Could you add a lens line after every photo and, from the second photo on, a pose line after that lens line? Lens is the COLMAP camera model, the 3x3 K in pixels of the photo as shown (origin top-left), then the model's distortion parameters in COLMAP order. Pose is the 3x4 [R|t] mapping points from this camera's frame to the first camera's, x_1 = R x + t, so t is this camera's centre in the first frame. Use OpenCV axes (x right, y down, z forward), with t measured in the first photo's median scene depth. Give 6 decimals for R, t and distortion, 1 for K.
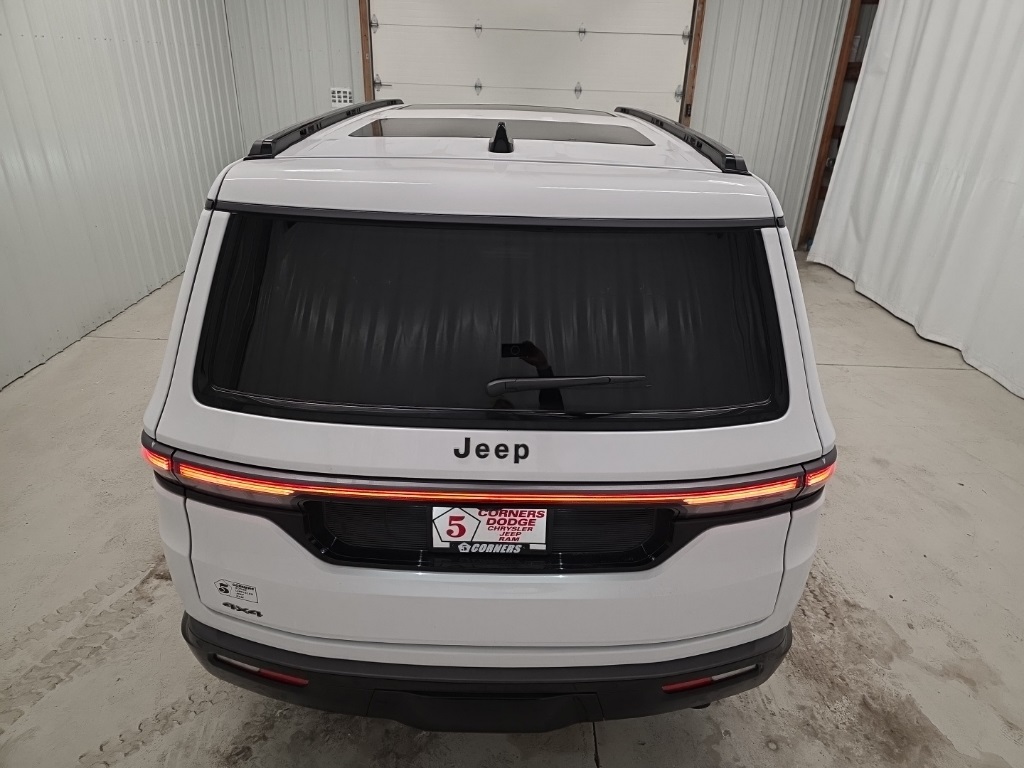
lens RADIAL K [[685.1, 0, 506.3], [0, 685.1, 386.7], [0, 0, 1]] dist [0.037864, -0.032679]
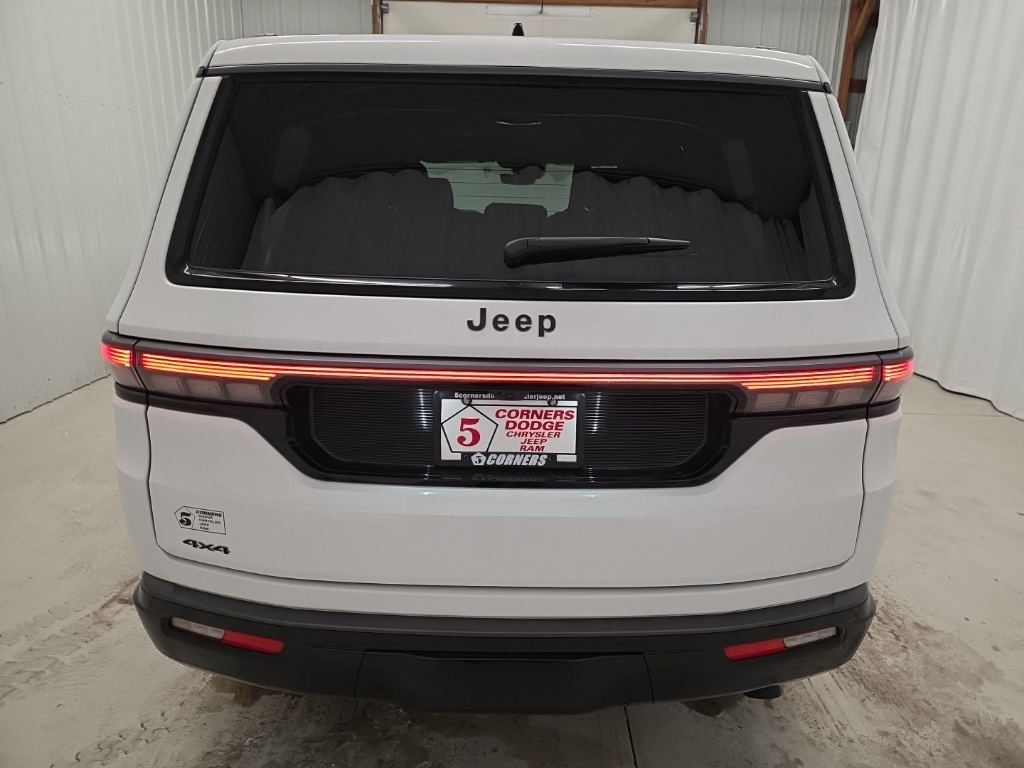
lens RADIAL K [[685.1, 0, 513.4], [0, 685.1, 381.5], [0, 0, 1]] dist [0.037864, -0.032679]
pose [[0.999976, -0.006723, 0.001619, -0.017638], [0.006905, 0.983404, -0.181295, 0.264075], [-0.000373, 0.181302, 0.983427, 0.150843]]
